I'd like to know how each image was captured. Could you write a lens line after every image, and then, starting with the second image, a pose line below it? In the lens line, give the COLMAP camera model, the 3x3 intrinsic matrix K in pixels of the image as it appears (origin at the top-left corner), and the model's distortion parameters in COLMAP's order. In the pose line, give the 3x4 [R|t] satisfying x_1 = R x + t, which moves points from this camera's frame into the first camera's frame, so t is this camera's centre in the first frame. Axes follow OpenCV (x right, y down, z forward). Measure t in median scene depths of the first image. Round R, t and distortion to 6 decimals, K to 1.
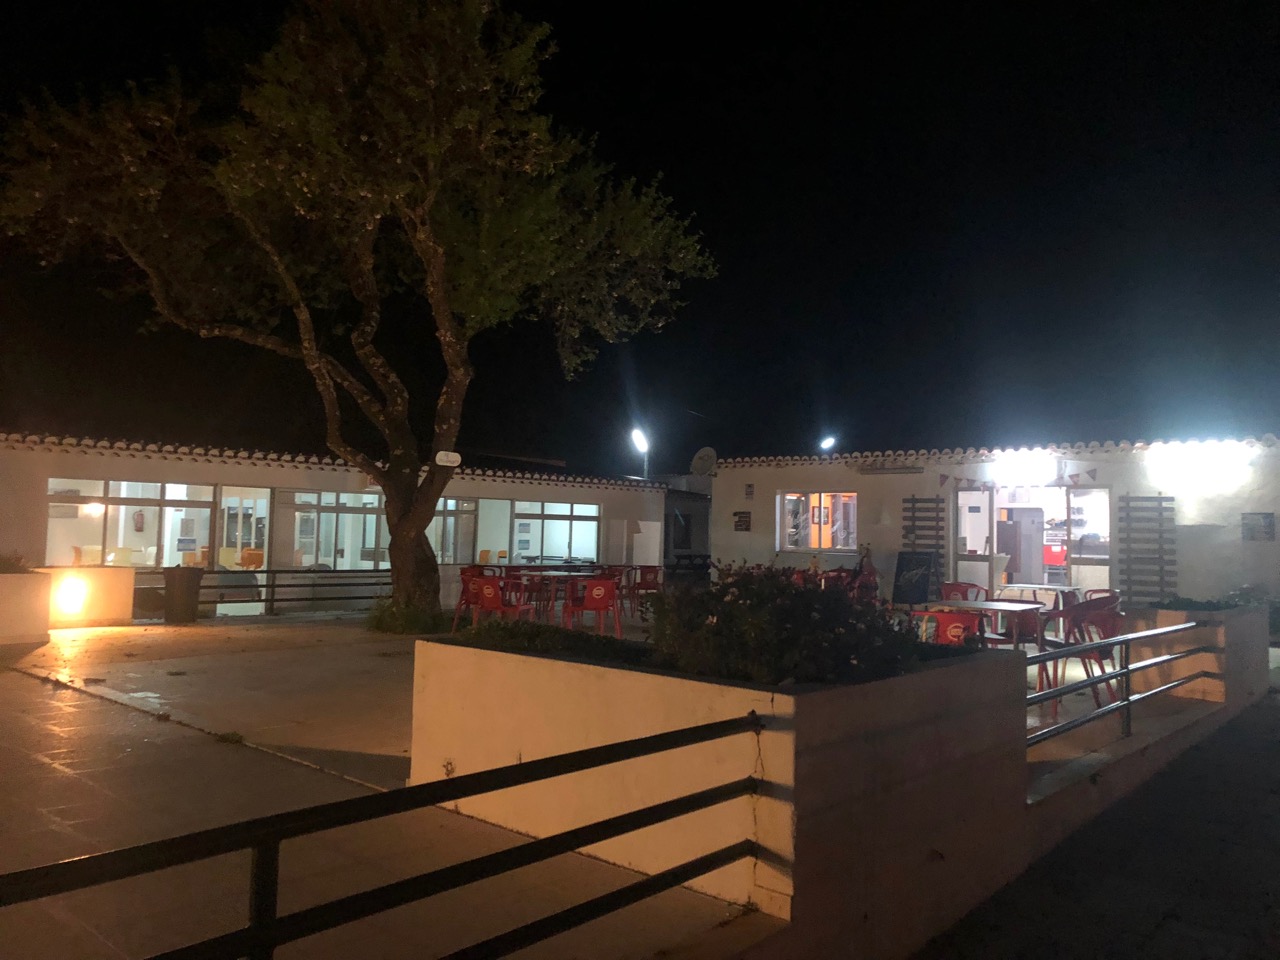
lens RADIAL K [[958.9, 0, 636.5], [0, 958.9, 476.9], [0, 0, 1]] dist [-0.000585, -0.056574]
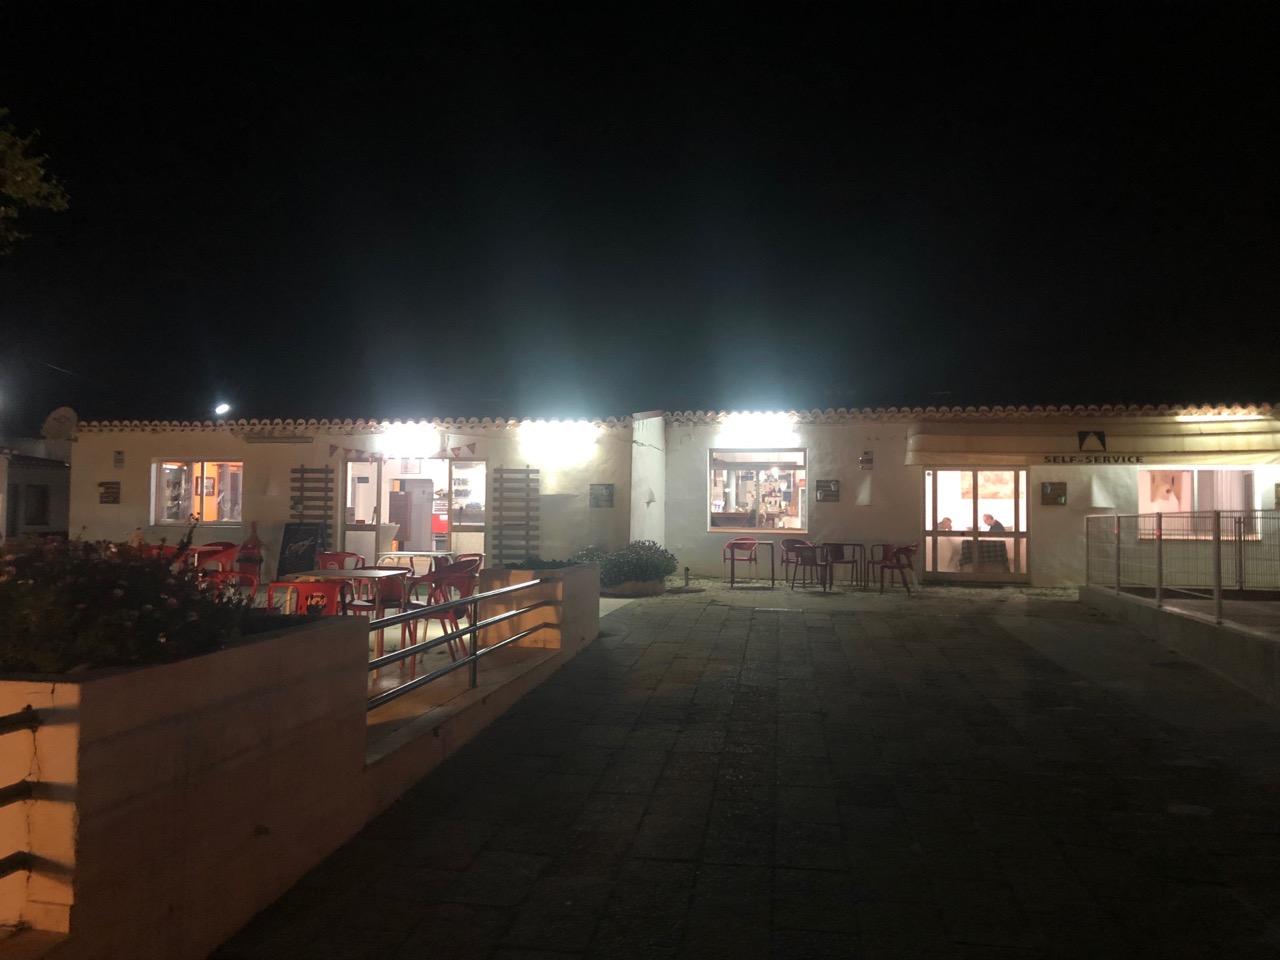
lens RADIAL K [[958.9, 0, 636.5], [0, 958.9, 476.9], [0, 0, 1]] dist [-0.000585, -0.056574]
pose [[0.831706, 0.005809, 0.555186, 0.031153], [-0.021839, 0.999514, 0.022258, 0.001833], [-0.554787, -0.030637, 0.831428, -0.003630]]
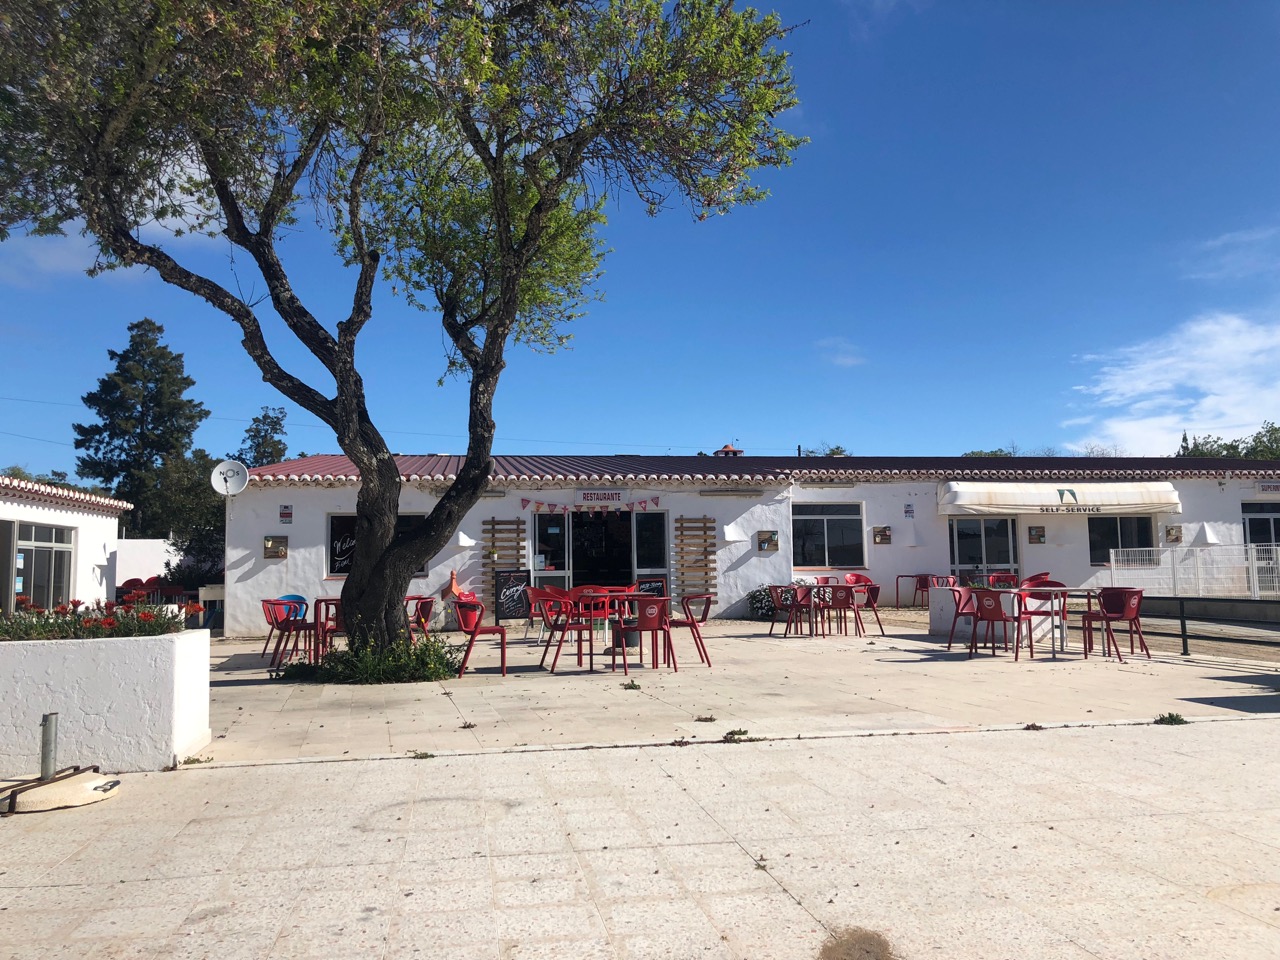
lens RADIAL K [[958.9, 0, 636.5], [0, 958.9, 476.9], [0, 0, 1]] dist [-0.000585, -0.056574]
pose [[0.632521, 0.040699, 0.773473, -0.461700], [-0.018737, 0.999130, -0.037250, 0.011351], [-0.774316, 0.009069, 0.632734, 0.213824]]
